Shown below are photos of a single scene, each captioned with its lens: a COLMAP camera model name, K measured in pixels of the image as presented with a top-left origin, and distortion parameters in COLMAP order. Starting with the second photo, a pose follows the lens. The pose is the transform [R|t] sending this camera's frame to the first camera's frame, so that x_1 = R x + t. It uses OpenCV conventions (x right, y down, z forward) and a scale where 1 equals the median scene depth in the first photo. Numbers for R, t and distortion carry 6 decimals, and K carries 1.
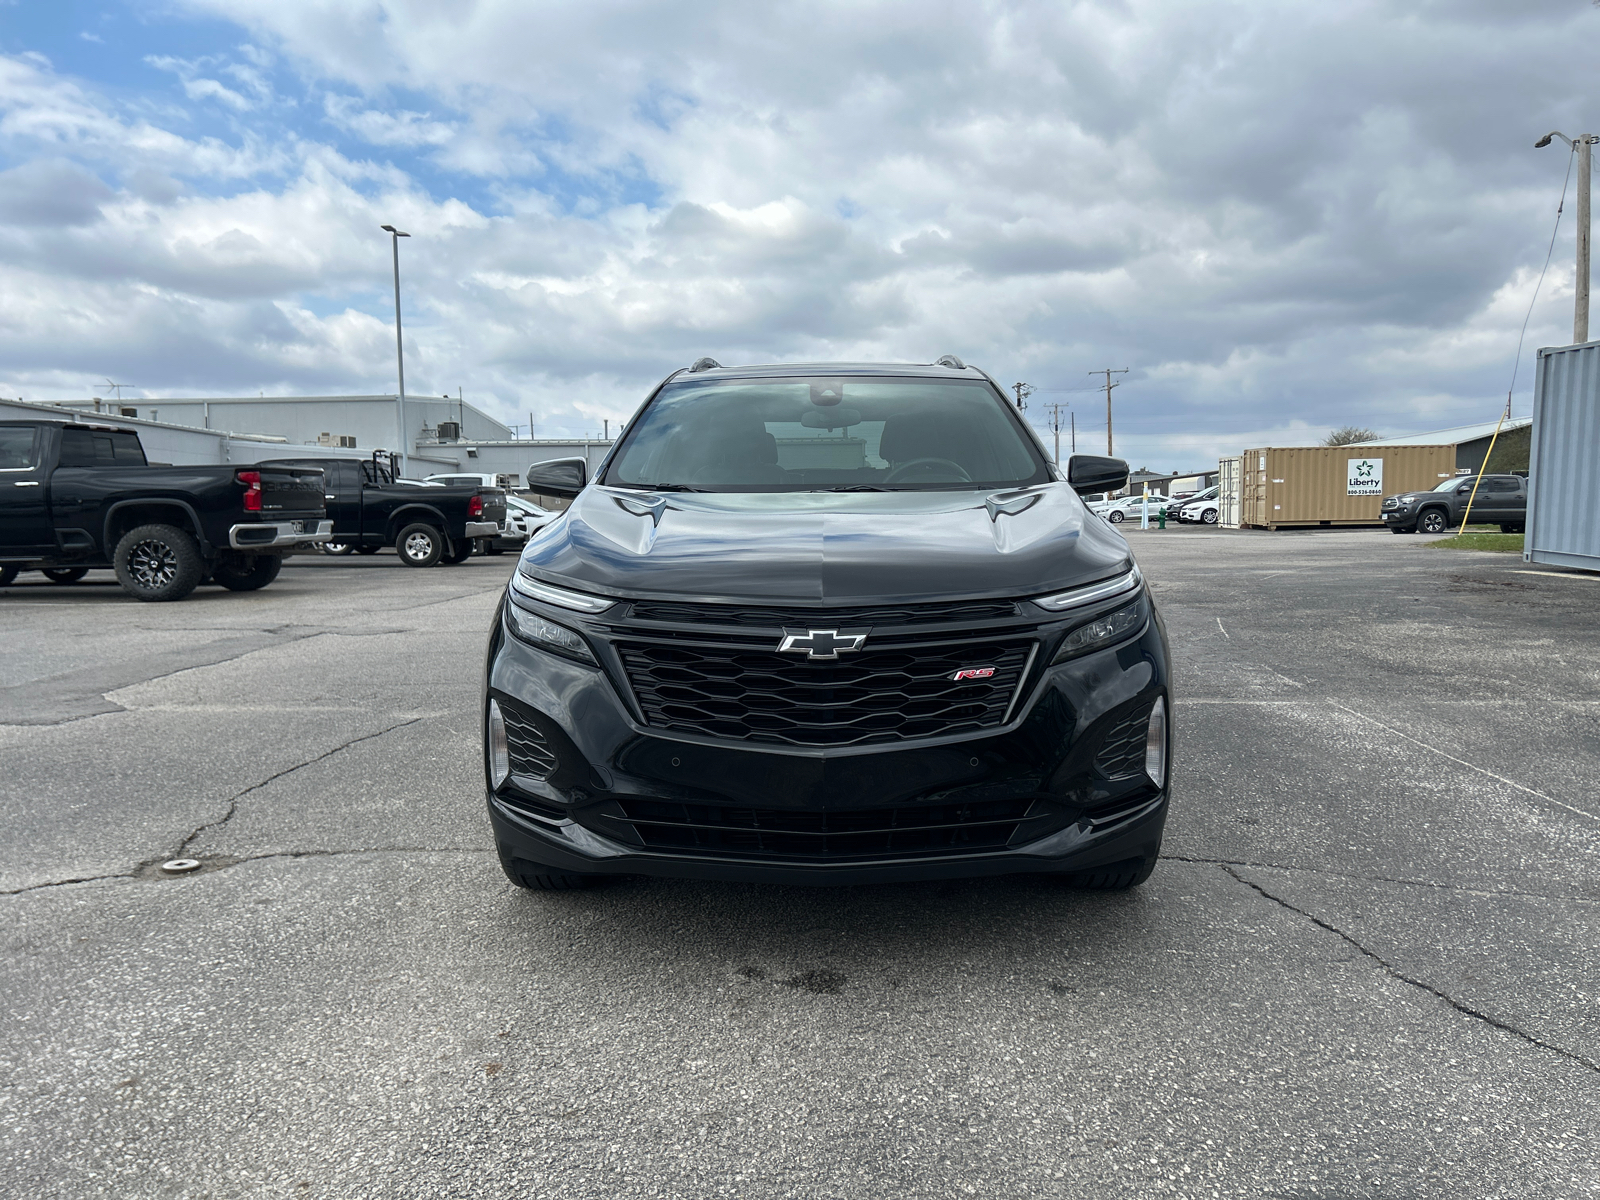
lens RADIAL K [[1200.8, 0, 789.8], [0, 1200.8, 601.5], [0, 0, 1]] dist [0.050439, -0.052427]
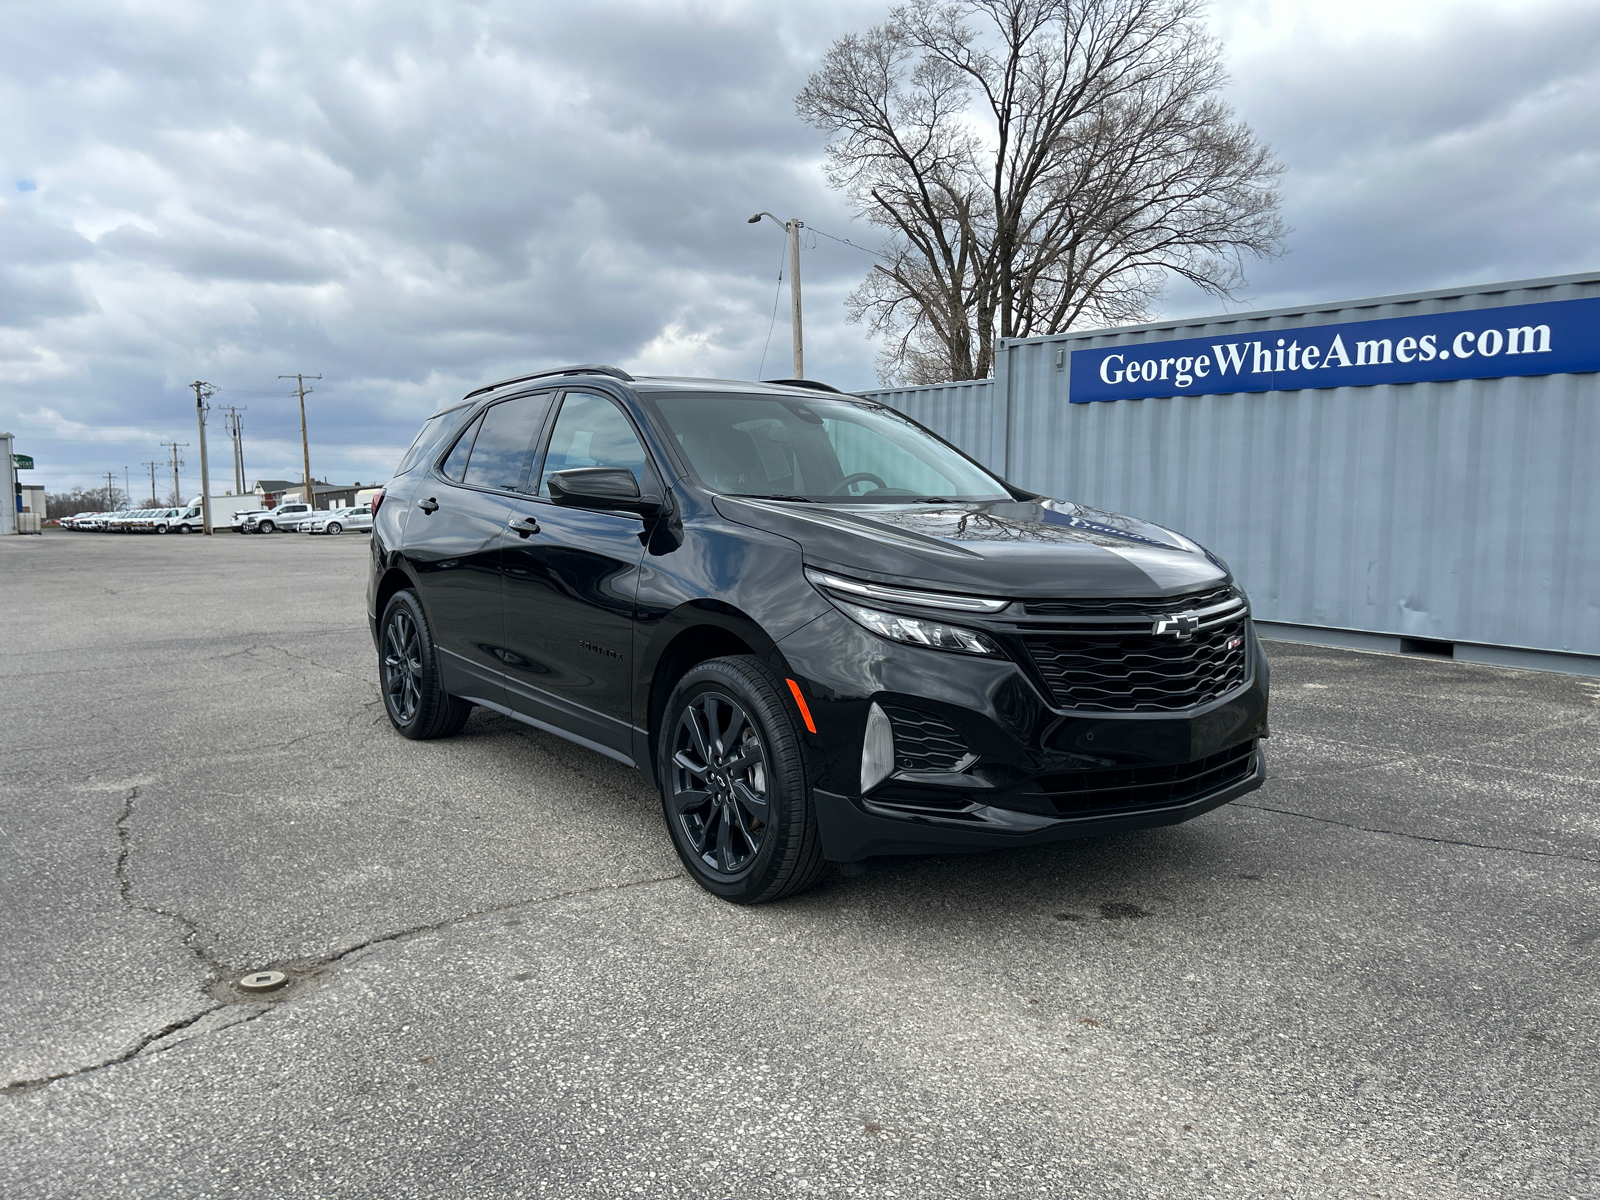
lens RADIAL K [[1200.8, 0, 794.4], [0, 1200.8, 601.6], [0, 0, 1]] dist [0.050439, -0.052427]
pose [[0.794320, -0.045068, 0.605826, -0.962606], [0.051354, 0.998656, 0.006960, -0.017551], [-0.605326, 0.025583, 0.795567, 0.237110]]
